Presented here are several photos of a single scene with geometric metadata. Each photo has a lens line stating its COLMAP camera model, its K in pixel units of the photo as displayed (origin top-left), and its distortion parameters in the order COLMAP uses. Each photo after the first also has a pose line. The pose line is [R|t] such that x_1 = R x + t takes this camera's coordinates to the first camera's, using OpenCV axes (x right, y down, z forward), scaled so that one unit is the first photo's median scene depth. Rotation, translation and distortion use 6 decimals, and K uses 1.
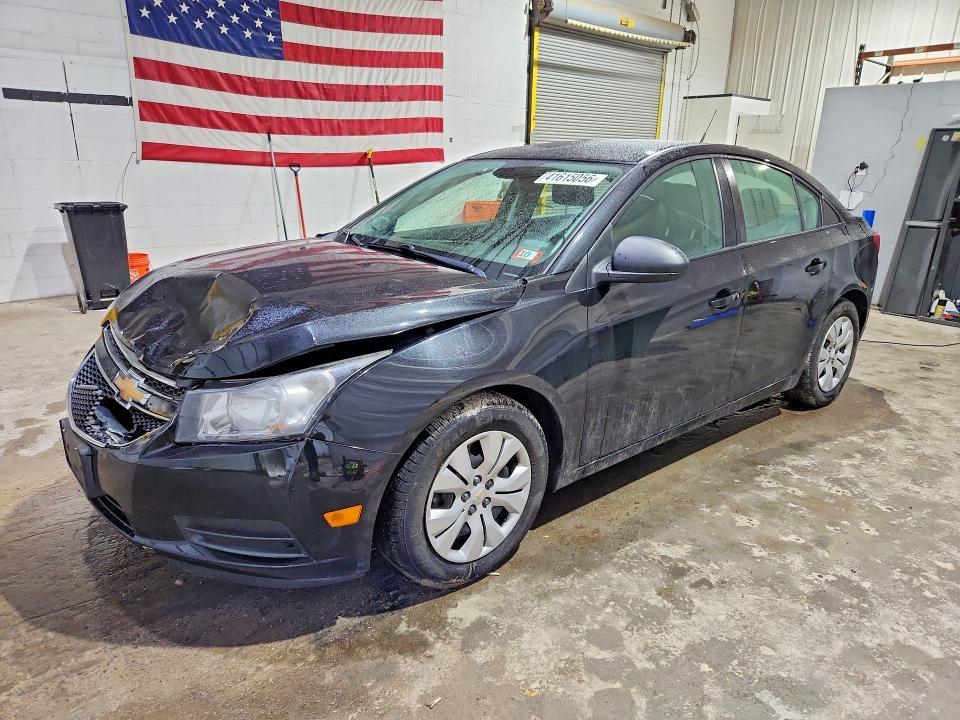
lens RADIAL K [[651.1, 0, 483.2], [0, 651.1, 367.1], [0, 0, 1]] dist [0.026691, -0.016761]
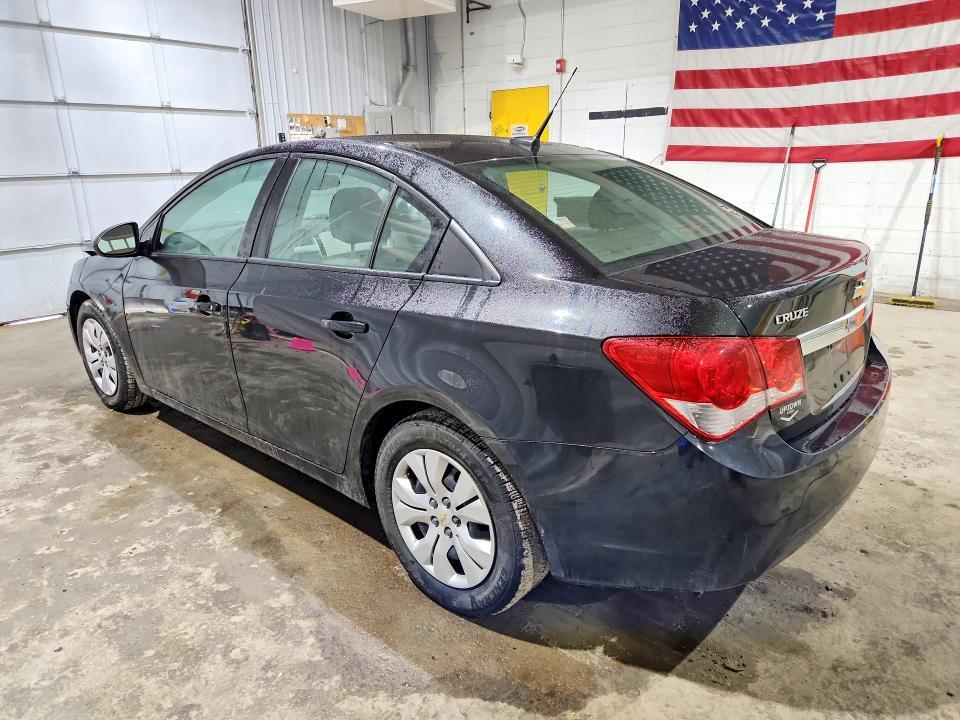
lens RADIAL K [[651.1, 0, 482.8], [0, 651.1, 354.9], [0, 0, 1]] dist [0.026691, -0.016761]
pose [[0.136070, 0.261219, -0.955641, 0.589781], [-0.278949, 0.935688, 0.216046, -0.151680], [0.950617, 0.237178, 0.200186, 0.530764]]
